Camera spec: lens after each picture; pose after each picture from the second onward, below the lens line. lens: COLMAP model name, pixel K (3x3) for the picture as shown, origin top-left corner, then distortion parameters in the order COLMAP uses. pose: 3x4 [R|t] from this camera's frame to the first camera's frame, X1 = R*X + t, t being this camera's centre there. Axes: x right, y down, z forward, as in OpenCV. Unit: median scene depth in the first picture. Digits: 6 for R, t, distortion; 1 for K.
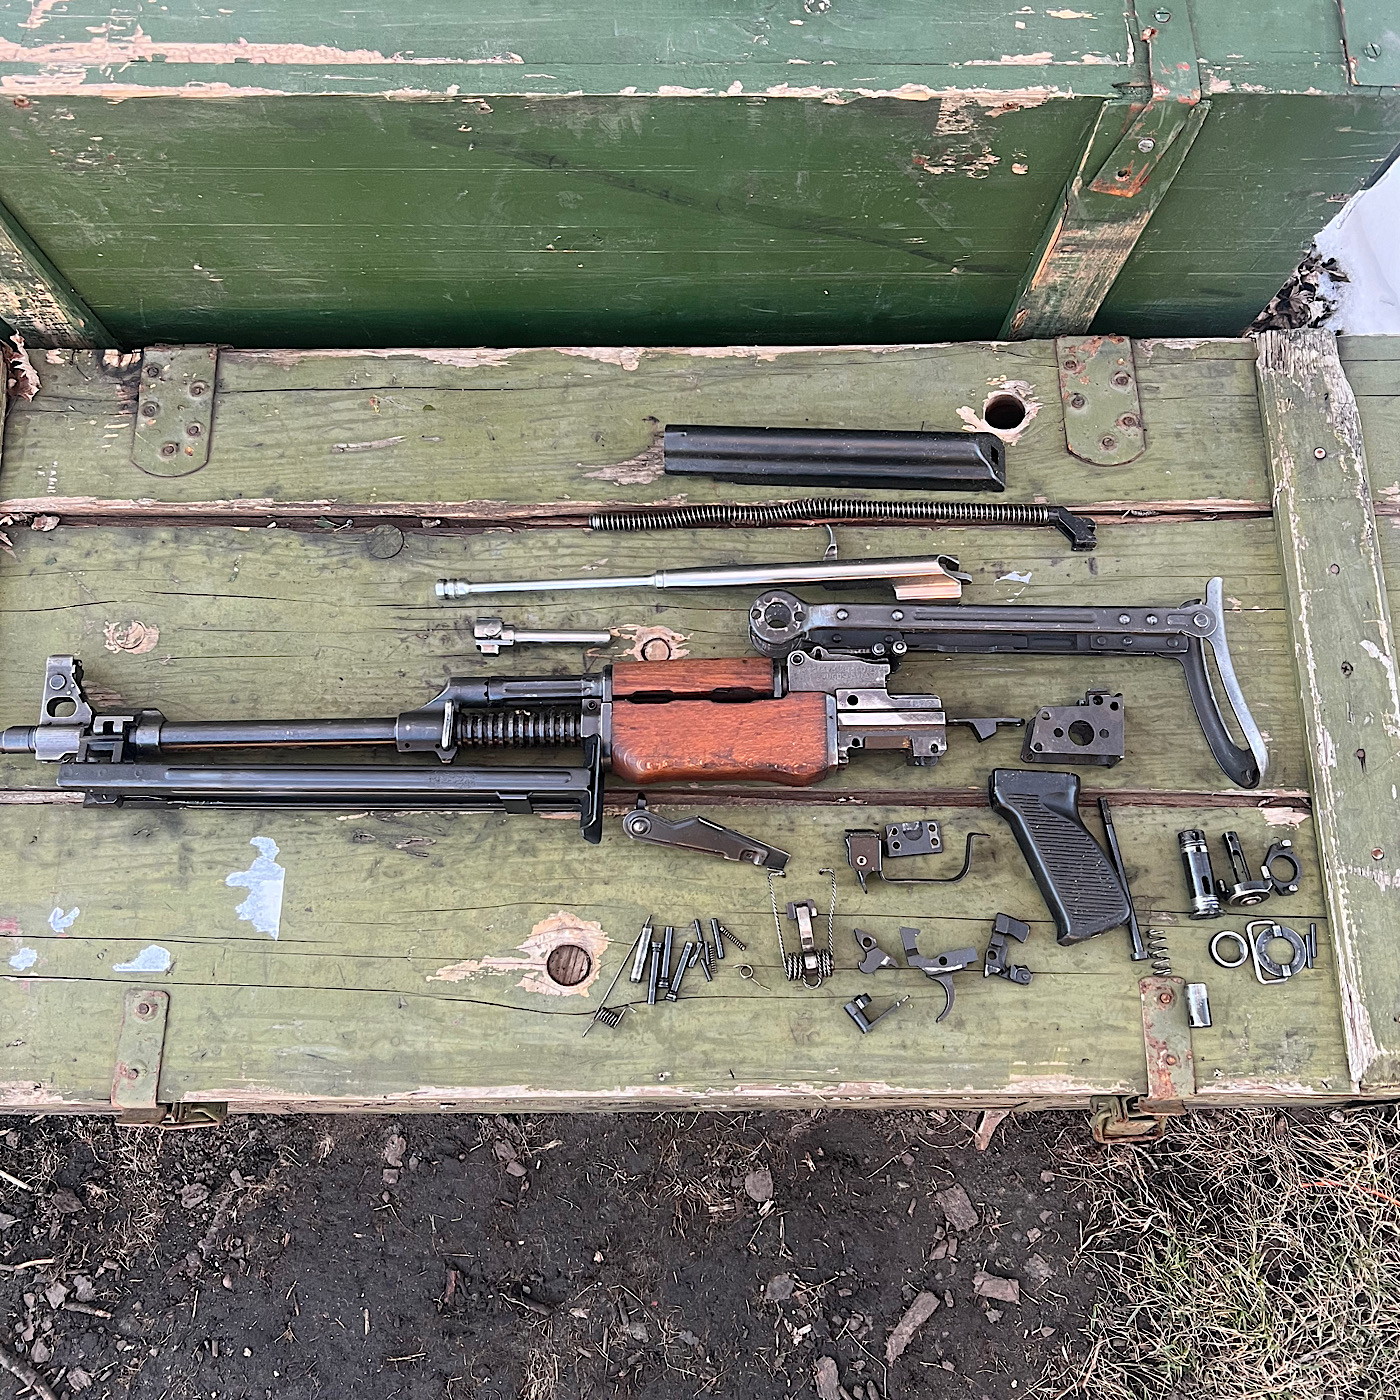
lens RADIAL K [[1419.1, 0, 700.0], [0, 1419.1, 700.0], [0, 0, 1]] dist [0.079512, -0.228168]
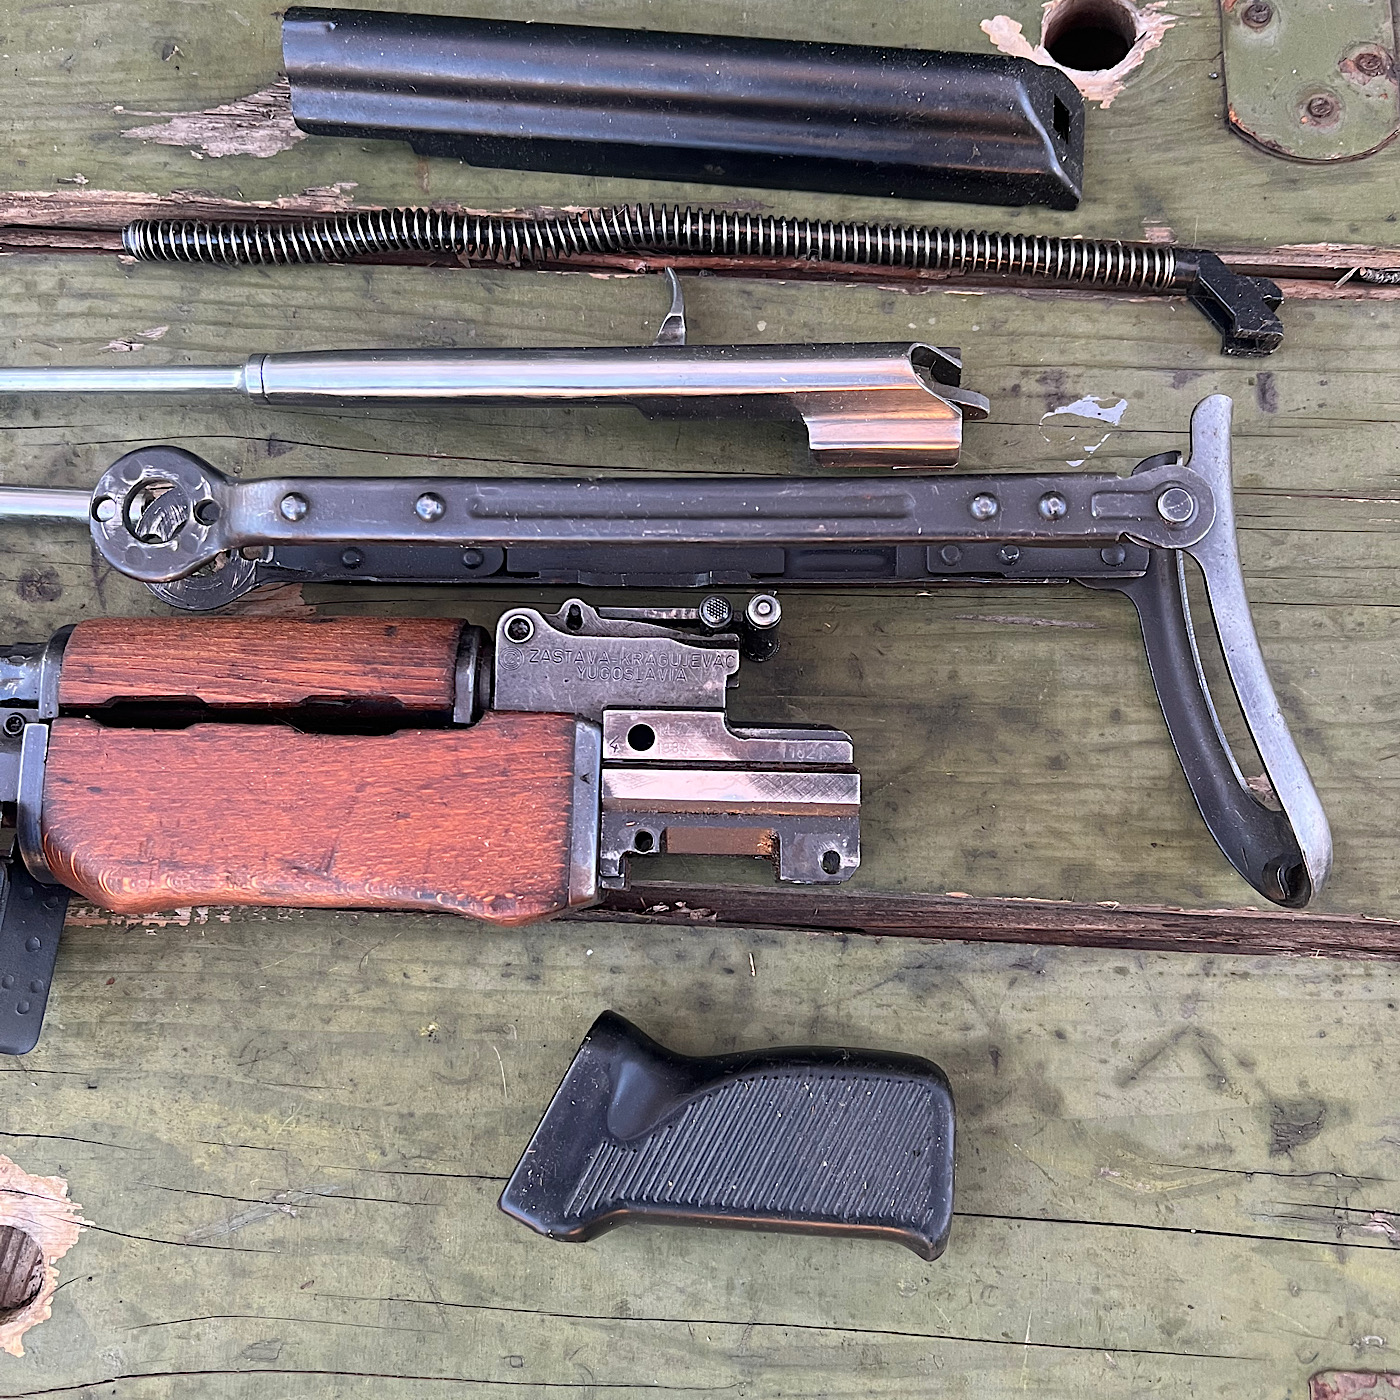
lens RADIAL K [[1302.9, 0, 700.0], [0, 1302.9, 700.0], [0, 0, 1]] dist [-0.003248, -0.016399]
pose [[0.998726, 0.047044, -0.018245, 0.112602], [-0.044337, 0.990808, 0.127802, -0.043248], [0.024089, -0.126831, 0.991632, 0.585977]]
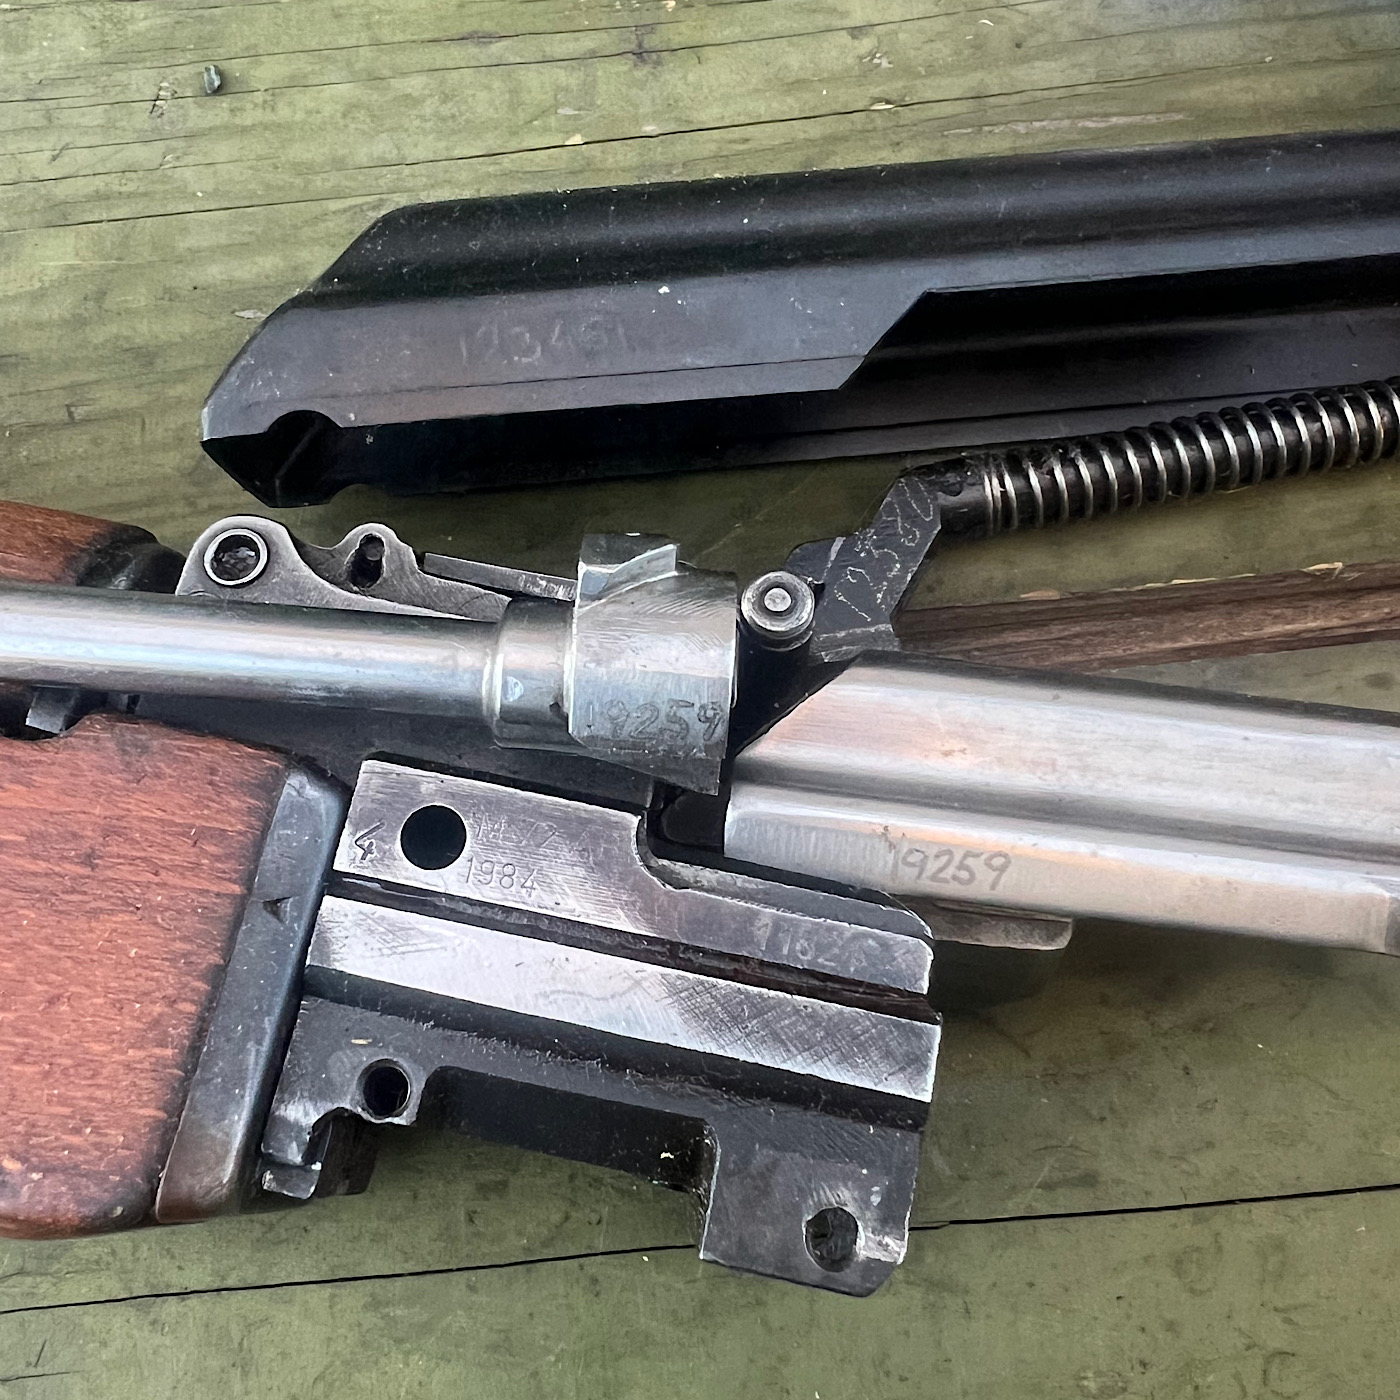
lens RADIAL K [[1501.1, 0, 700.0], [0, 1501.1, 700.0], [0, 0, 1]] dist [-0.004715, -0.004507]
pose [[0.972285, 0.229438, -0.044949, 0.122005], [-0.230095, 0.973117, -0.009963, -0.013520], [0.041454, 0.020030, 0.998940, 0.736769]]
